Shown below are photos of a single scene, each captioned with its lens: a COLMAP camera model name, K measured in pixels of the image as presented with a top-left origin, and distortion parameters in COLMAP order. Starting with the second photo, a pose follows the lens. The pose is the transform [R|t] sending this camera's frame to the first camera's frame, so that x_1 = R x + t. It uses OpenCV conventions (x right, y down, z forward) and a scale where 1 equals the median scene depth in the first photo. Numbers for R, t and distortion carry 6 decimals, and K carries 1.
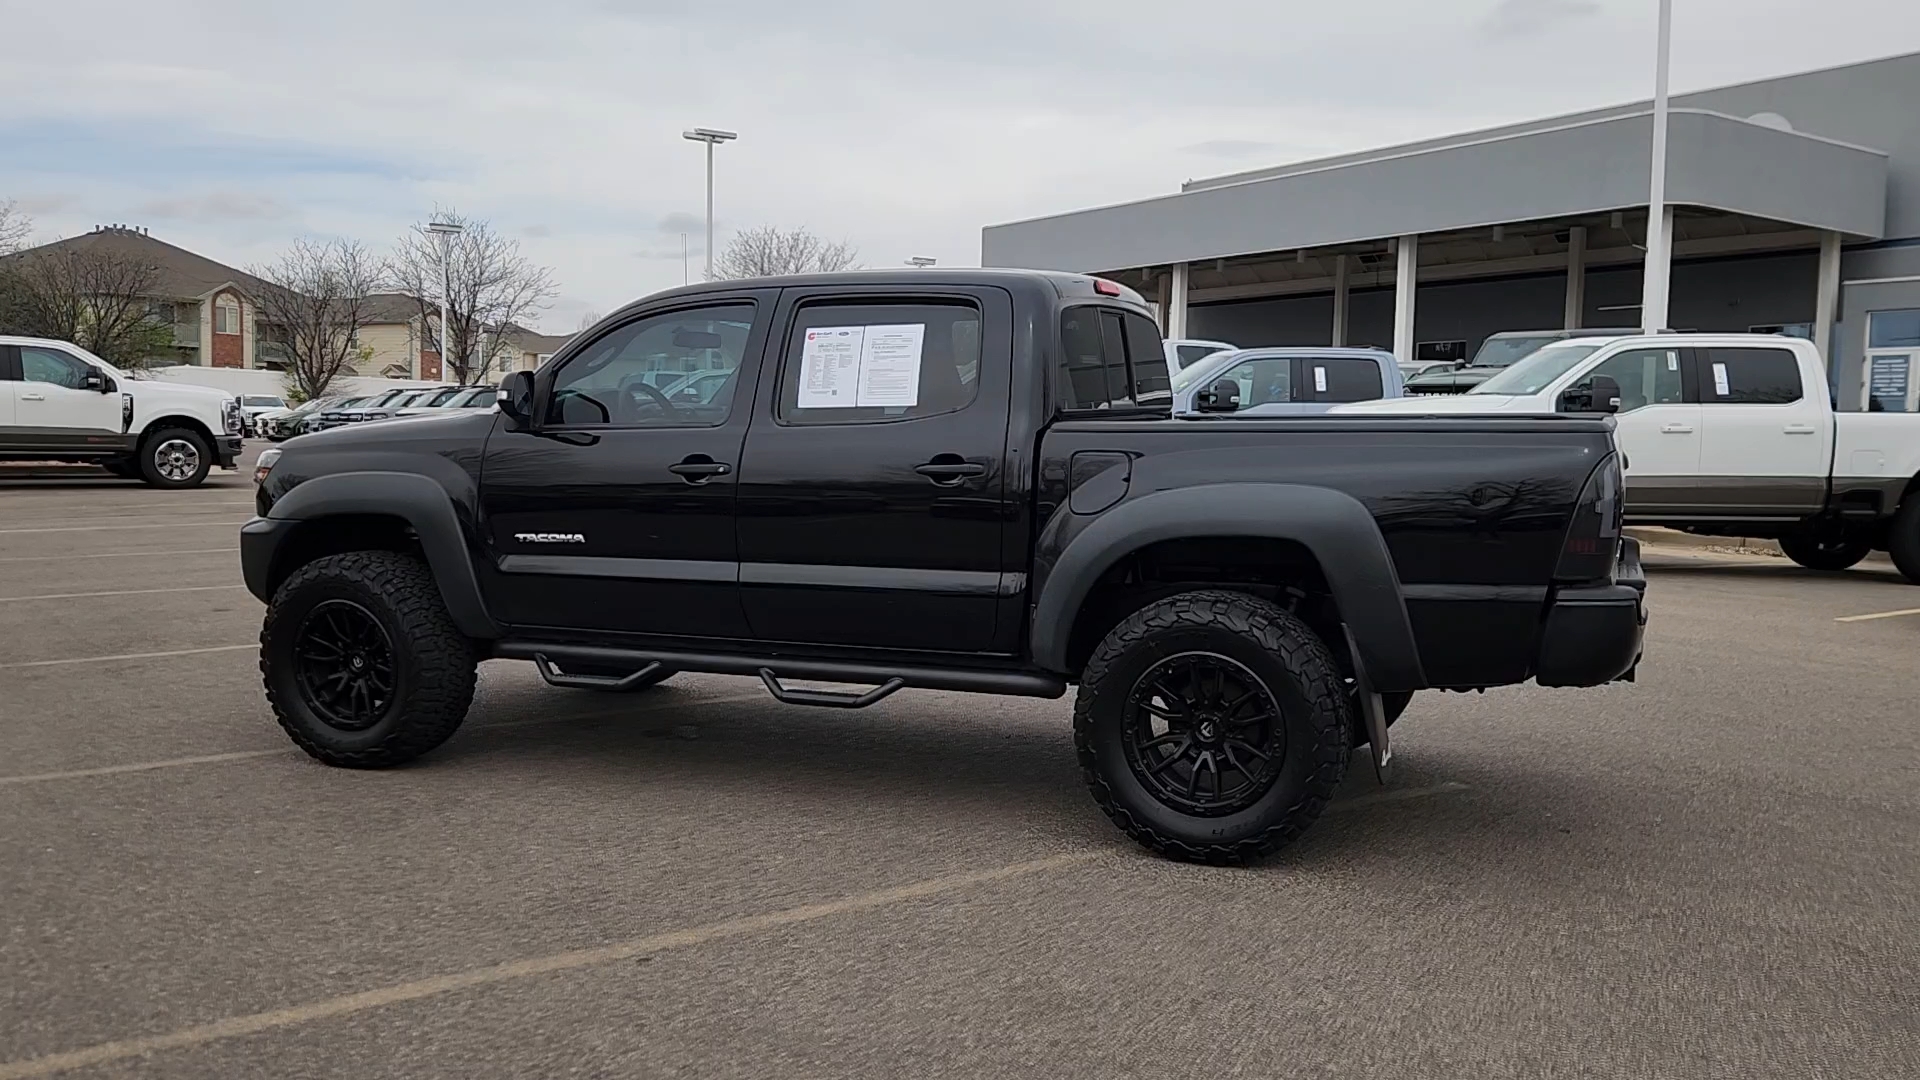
lens RADIAL K [[1629.3, 0, 948.8], [0, 1629.3, 544.0], [0, 0, 1]] dist [0.036893, -0.021481]
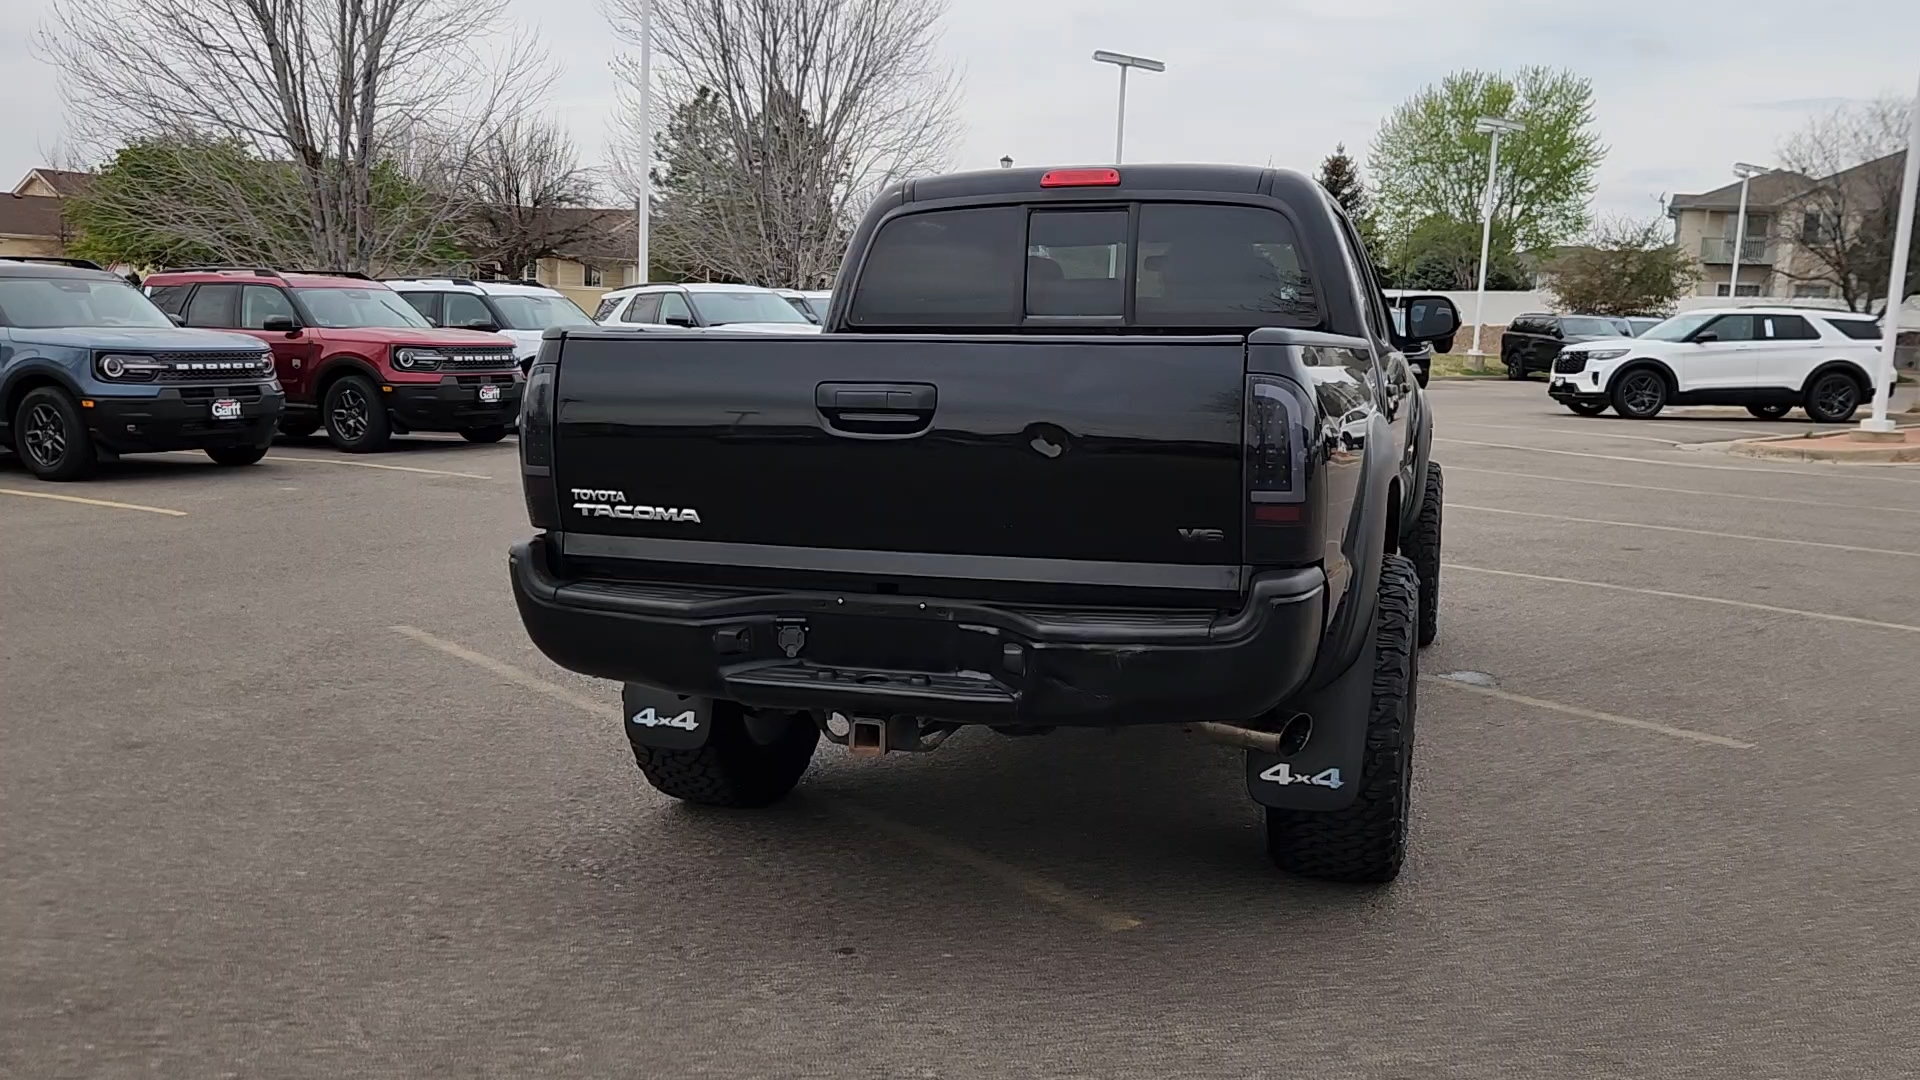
lens RADIAL K [[1629.3, 0, 945.4], [0, 1629.3, 542.4], [0, 0, 1]] dist [0.036893, -0.021481]
pose [[0.076739, 0.122698, -0.989473, 0.993511], [-0.102333, 0.988128, 0.114595, -0.067875], [0.991786, 0.092461, 0.088384, 0.943636]]
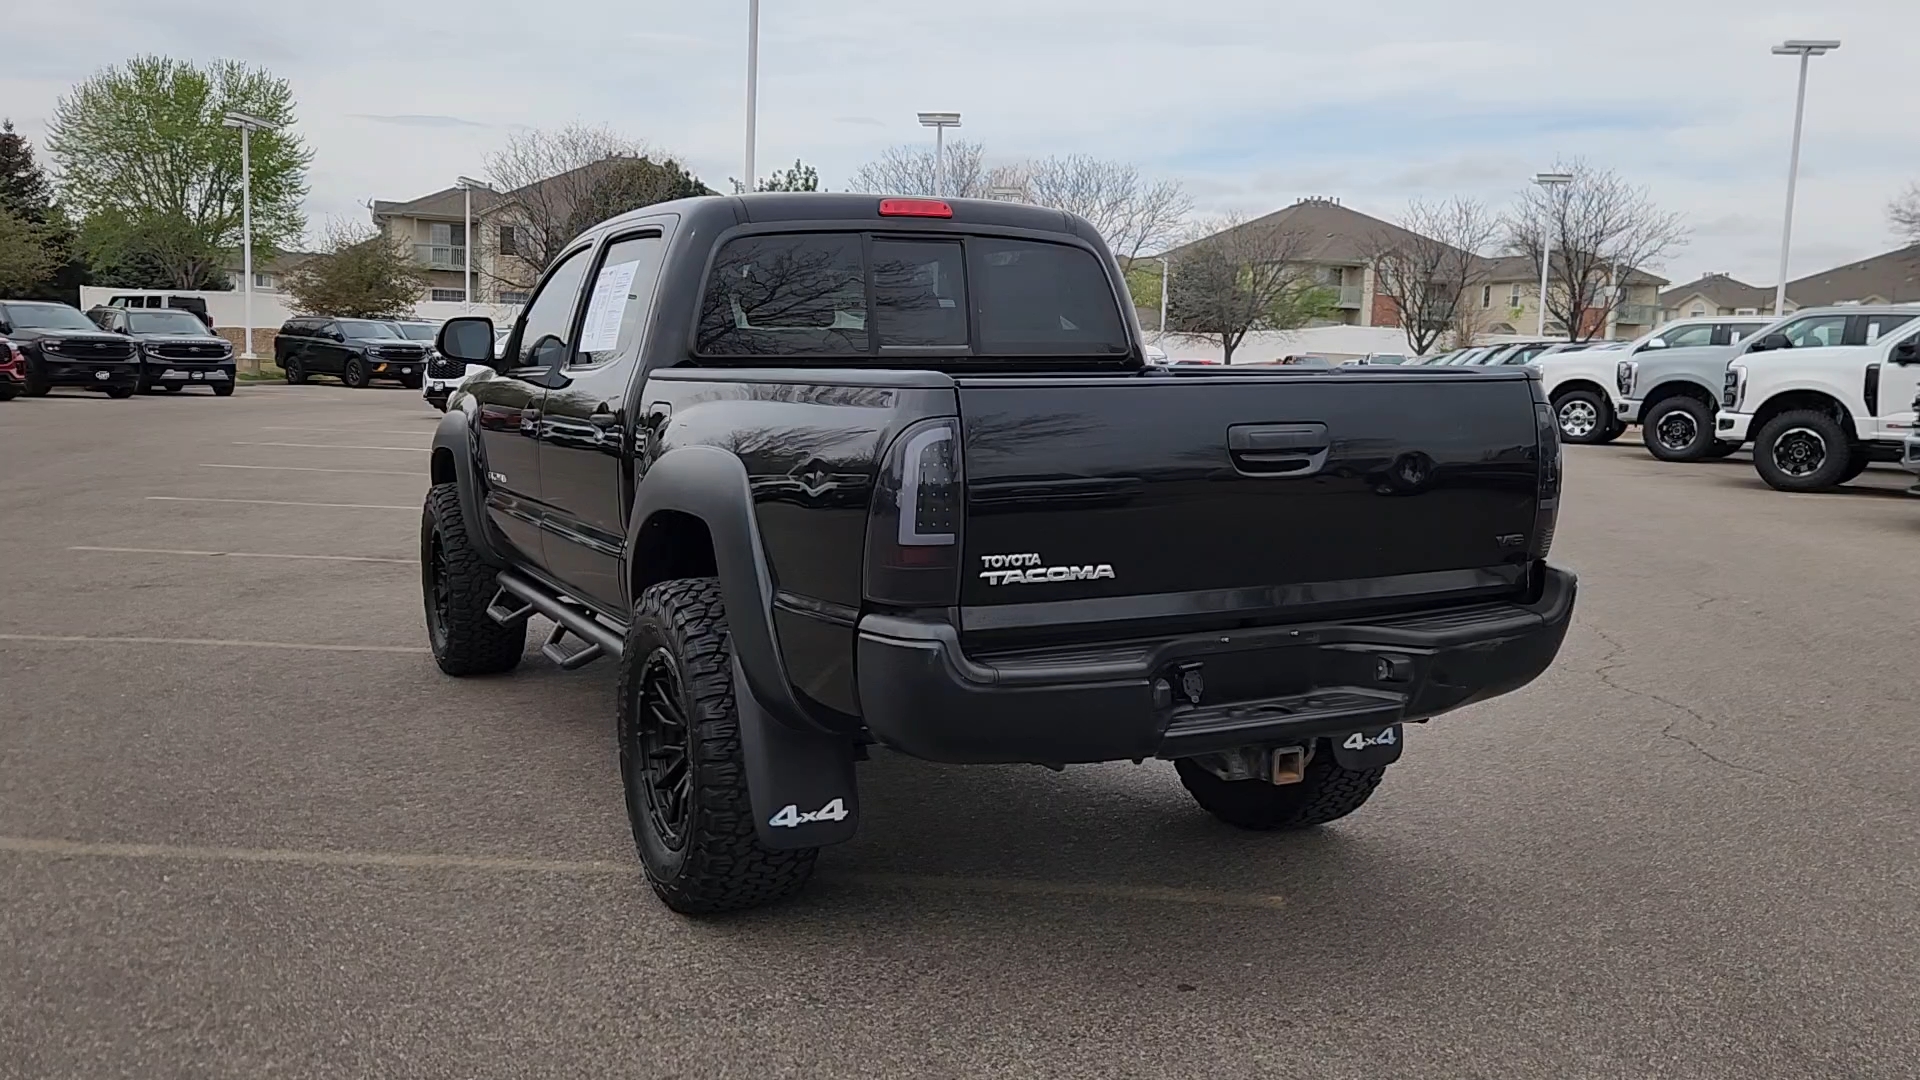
lens RADIAL K [[1629.3, 0, 951.7], [0, 1629.3, 540.4], [0, 0, 1]] dist [0.036893, -0.021481]
pose [[0.755147, 0.077738, -0.650930, 0.708659], [-0.062883, 0.996955, 0.046112, -0.031491], [0.652533, 0.006111, 0.757736, 0.419117]]
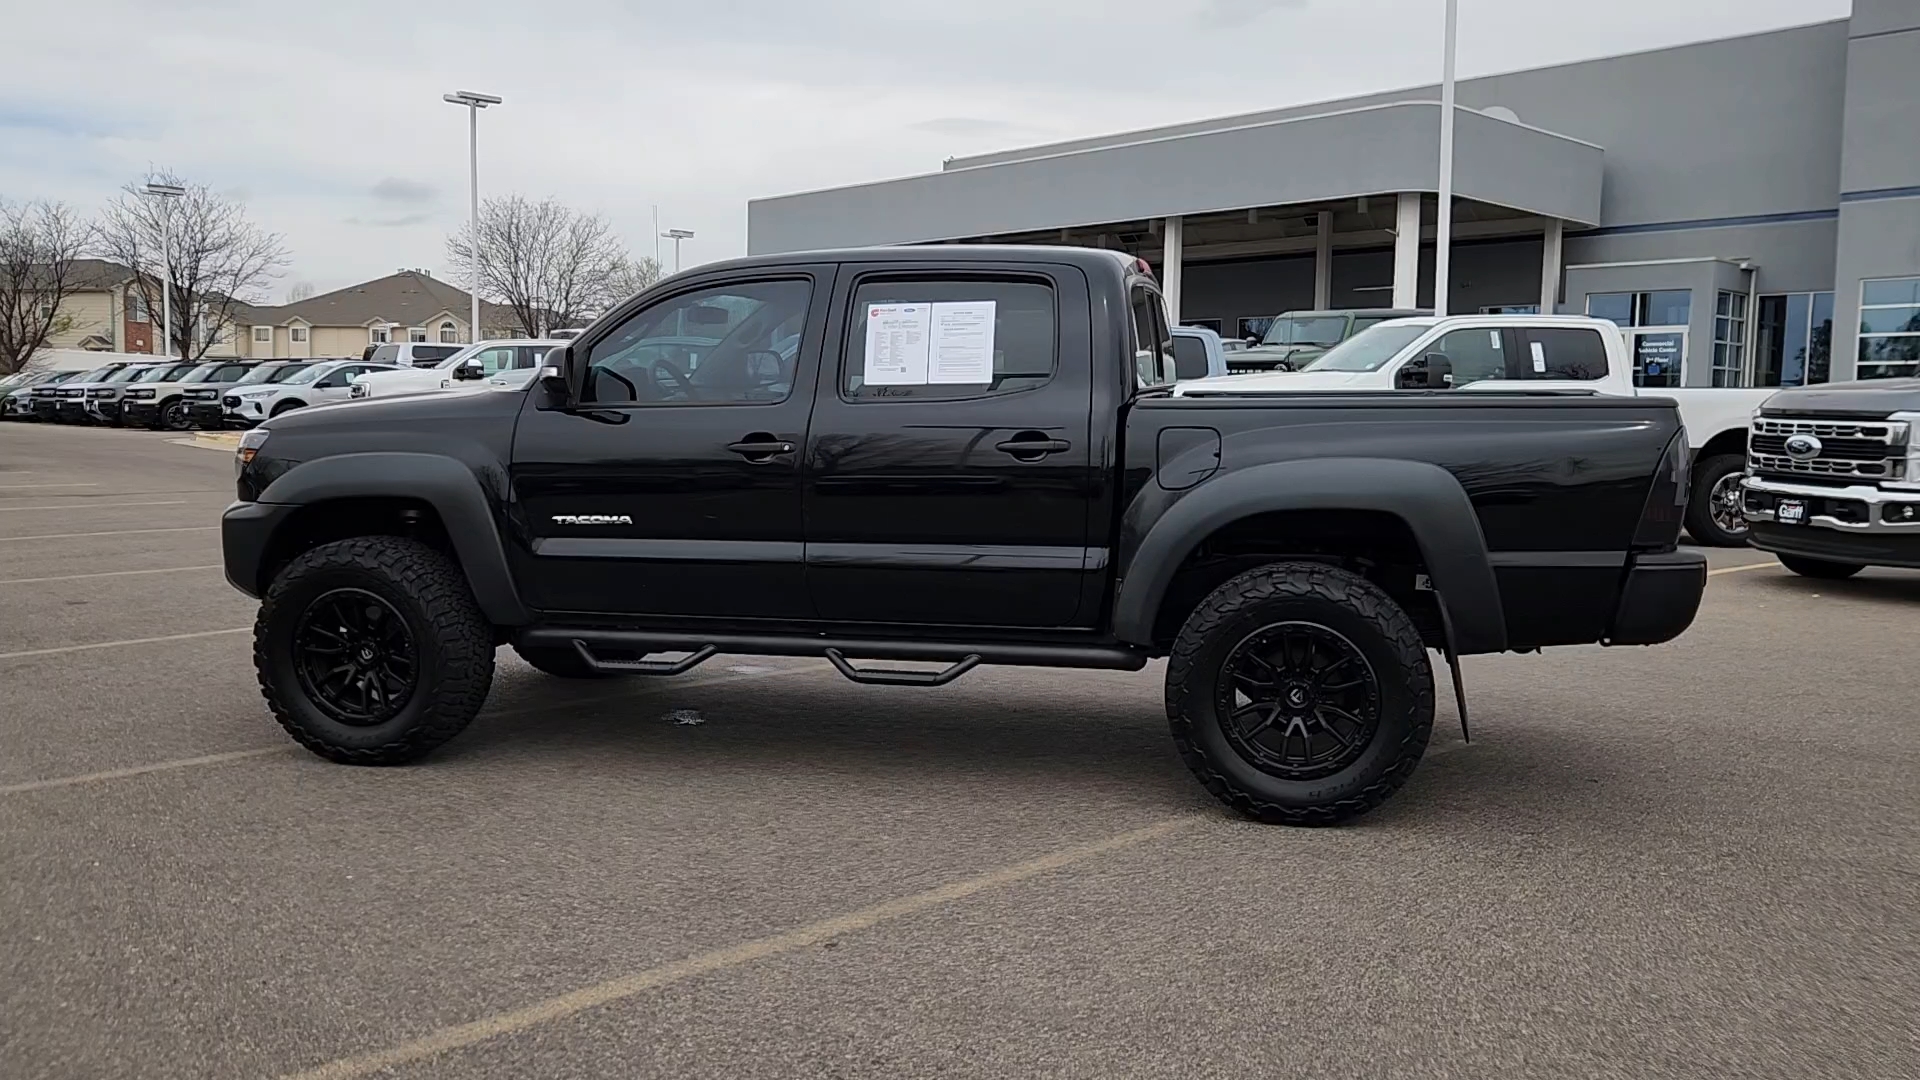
lens RADIAL K [[1629.3, 0, 949.3], [0, 1629.3, 545.6], [0, 0, 1]] dist [0.036893, -0.021481]
pose [[0.987034, -0.016234, 0.159687, -0.202232], [0.013690, 0.999761, 0.017021, -0.002273], [-0.159925, -0.014614, 0.987021, 0.012772]]
